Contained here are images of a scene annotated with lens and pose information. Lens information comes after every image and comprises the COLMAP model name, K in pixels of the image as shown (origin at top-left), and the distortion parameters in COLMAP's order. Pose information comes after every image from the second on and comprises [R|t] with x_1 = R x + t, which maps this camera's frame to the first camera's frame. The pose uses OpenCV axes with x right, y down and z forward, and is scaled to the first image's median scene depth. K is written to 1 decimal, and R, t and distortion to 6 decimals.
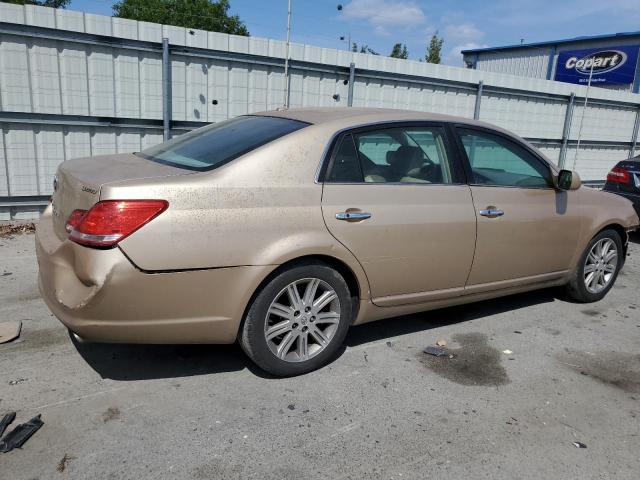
lens RADIAL K [[510.2, 0, 339.8], [0, 510.2, 239.9], [0, 0, 1]] dist [0.036155, -0.043724]
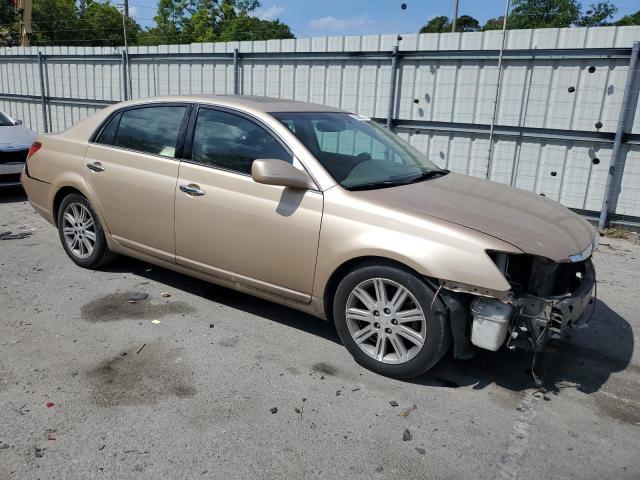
lens RADIAL K [[533.0, 0, 318.8], [0, 533.0, 239.9], [0, 0, 1]] dist [-0.097248, 0.162650]
pose [[0.385674, 0.190668, -0.902719, 0.991140], [-0.236854, 0.966085, 0.102860, -0.084886], [0.891715, 0.174142, 0.417754, 0.608529]]
